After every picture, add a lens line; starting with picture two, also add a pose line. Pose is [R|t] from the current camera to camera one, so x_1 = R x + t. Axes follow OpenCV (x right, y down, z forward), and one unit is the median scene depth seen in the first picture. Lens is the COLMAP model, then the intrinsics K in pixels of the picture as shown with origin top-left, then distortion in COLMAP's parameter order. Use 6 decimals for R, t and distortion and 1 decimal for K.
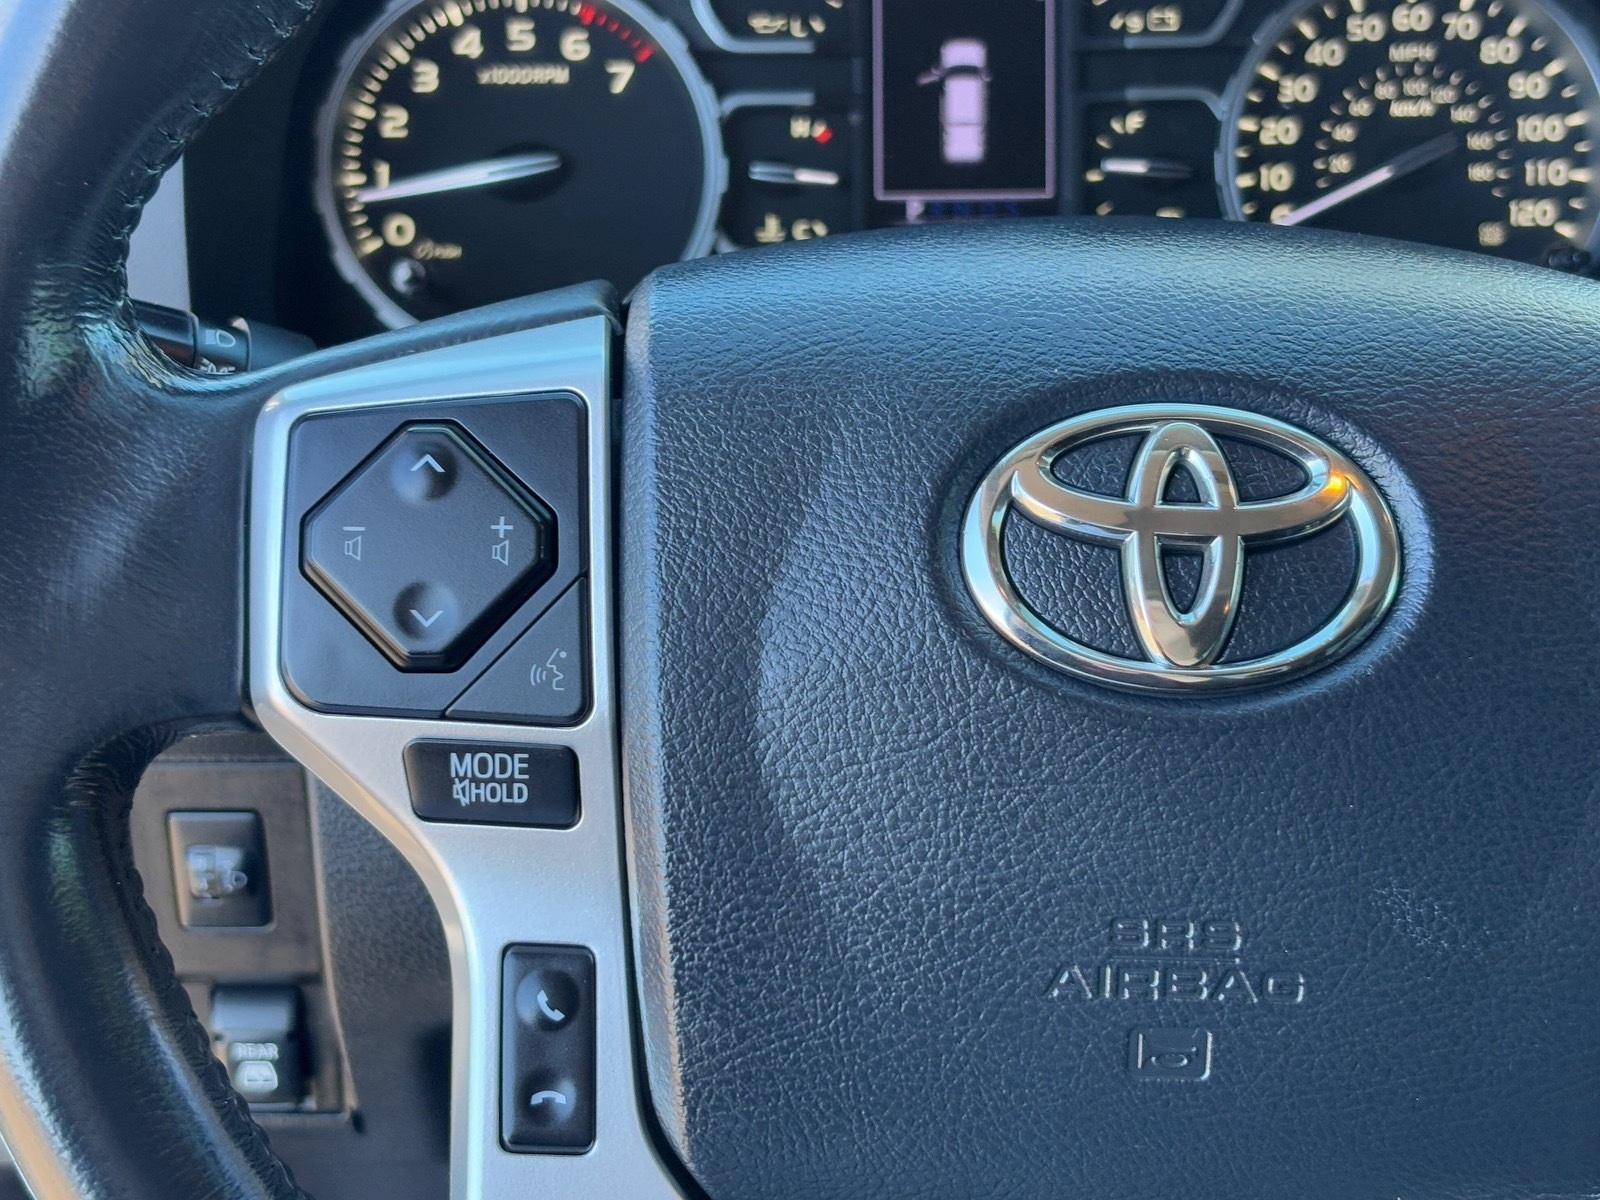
lens RADIAL K [[2514.2, 0, 777.1], [0, 2514.2, 595.1], [0, 0, 1]] dist [0.243120, -1.100762]
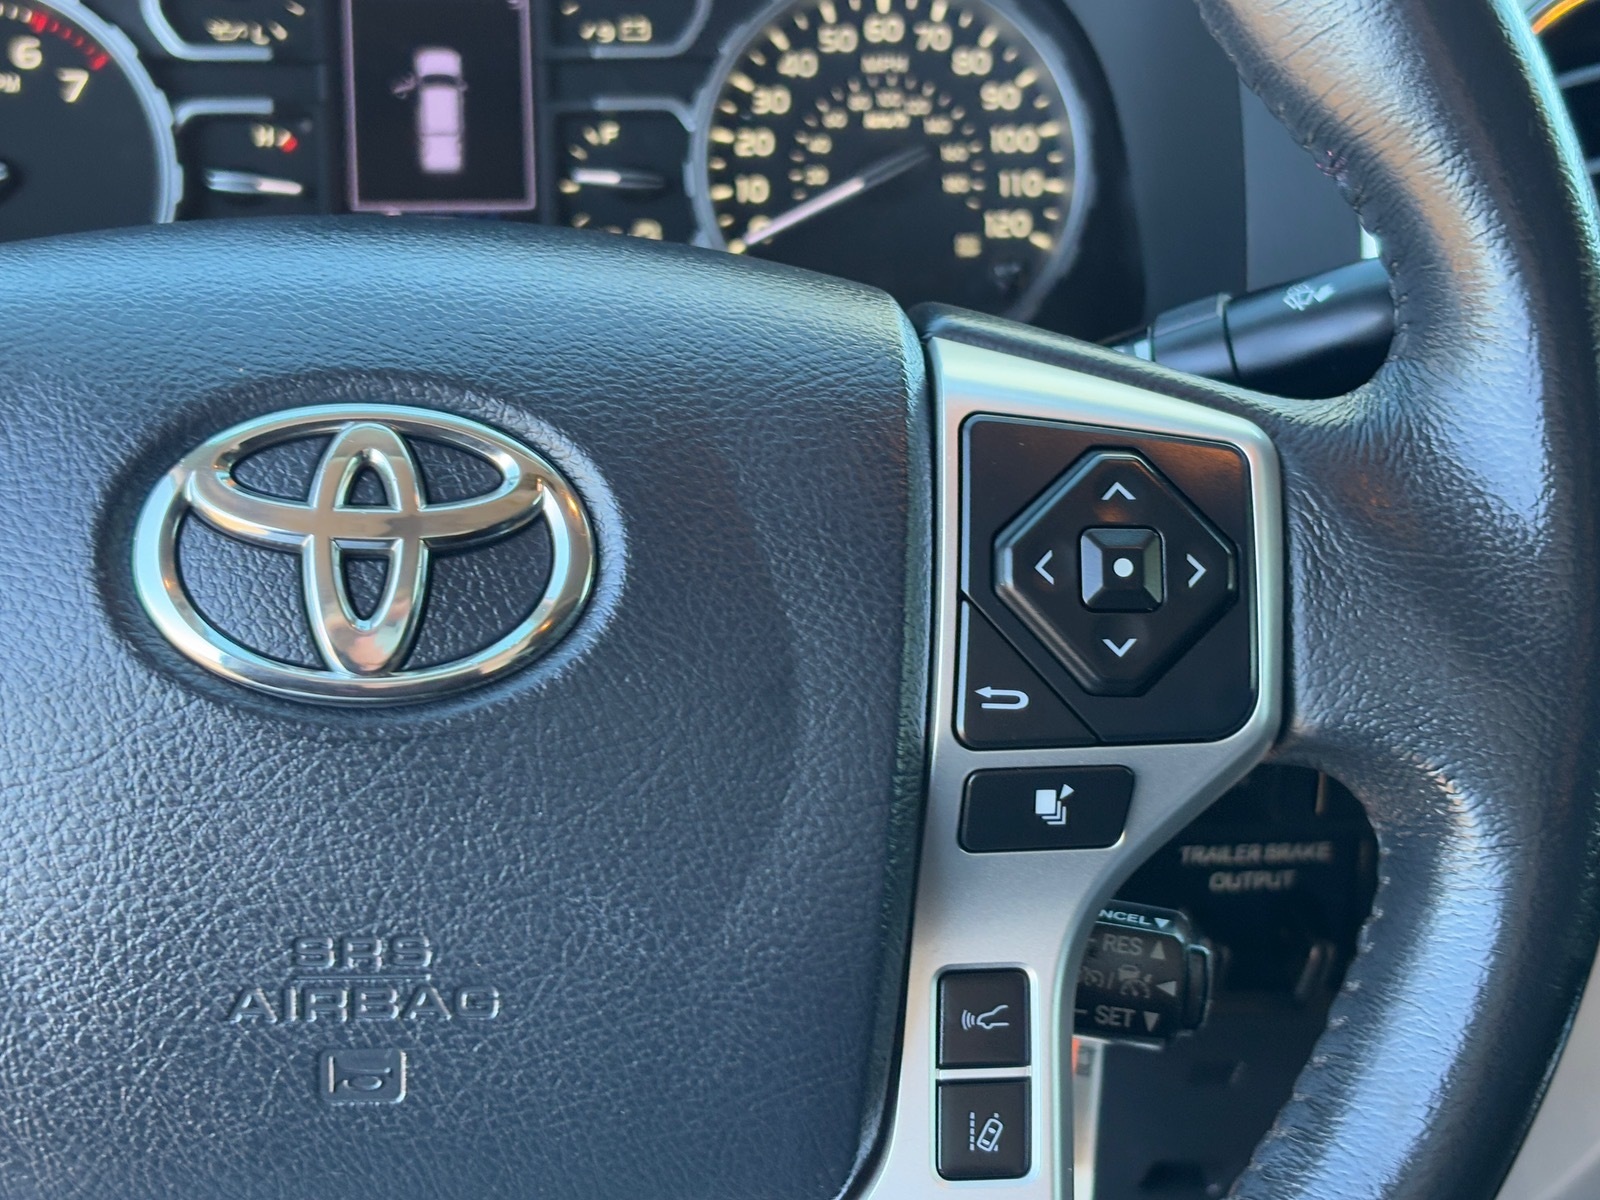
lens RADIAL K [[2509.7, 0, 800.0], [0, 2509.7, 600.0], [0, 0, 1]] dist [0.250670, -1.182996]
pose [[0.996966, -0.017098, 0.075942, 0.138249], [0.017843, 0.999799, -0.009148, 0.006234], [-0.075770, 0.010475, 0.997070, 0.012519]]
